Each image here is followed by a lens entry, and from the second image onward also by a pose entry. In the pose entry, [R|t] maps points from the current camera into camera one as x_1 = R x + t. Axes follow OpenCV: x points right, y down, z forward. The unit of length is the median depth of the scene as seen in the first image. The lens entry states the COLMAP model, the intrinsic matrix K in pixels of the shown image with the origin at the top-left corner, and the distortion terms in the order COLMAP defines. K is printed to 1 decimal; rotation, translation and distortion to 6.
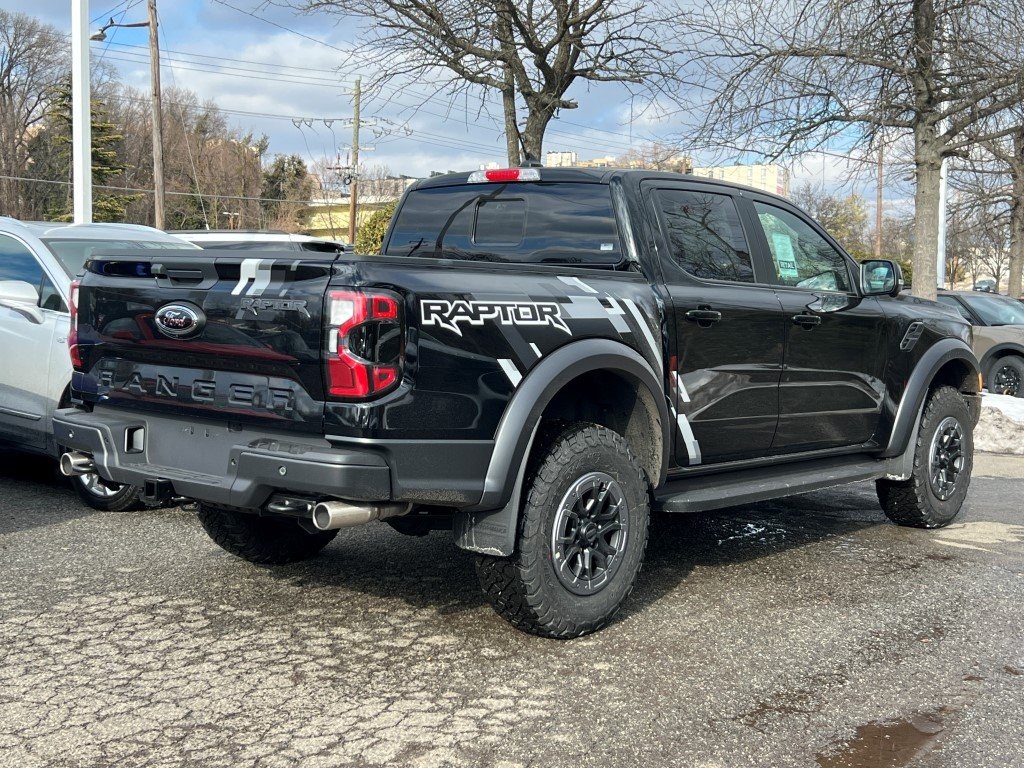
lens RADIAL K [[1340.1, 0, 513.4], [0, 1340.1, 385.6], [0, 0, 1]] dist [0.020046, 0.000000]
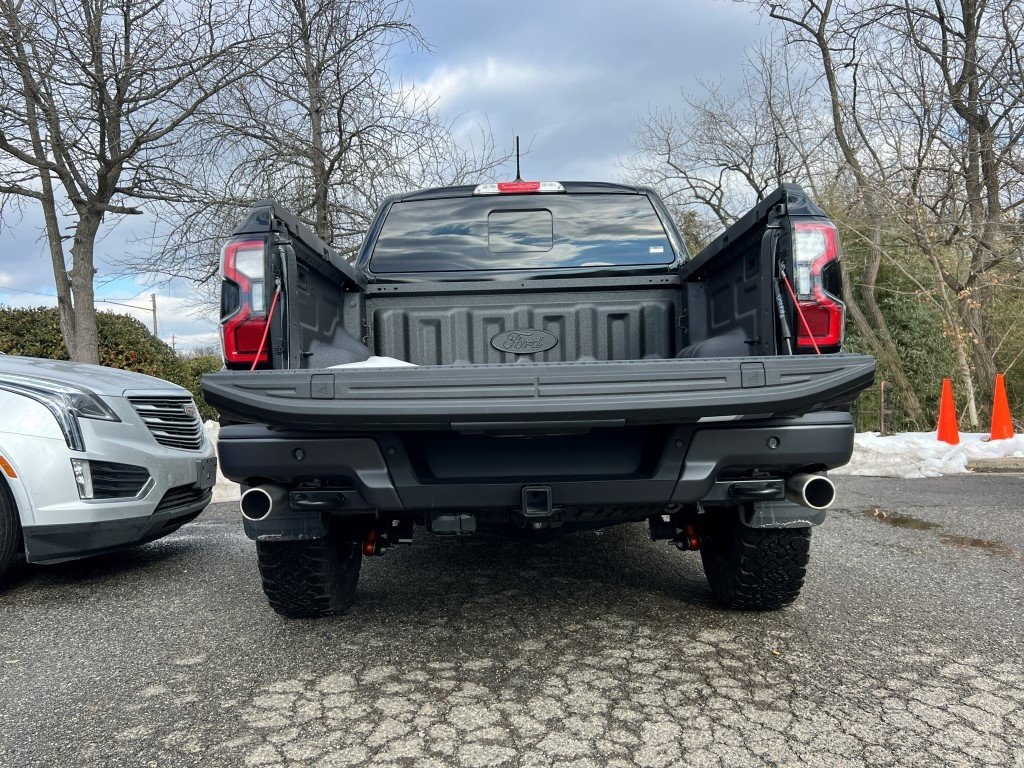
lens RADIAL K [[877.8, 0, 510.9], [0, 877.8, 379.6], [0, 0, 1]] dist [0.016722, -0.013357]
pose [[0.771626, -0.038637, 0.634901, -0.562551], [0.098023, 0.993453, -0.058675, 0.037652], [-0.628478, 0.107510, 0.770362, 0.626428]]
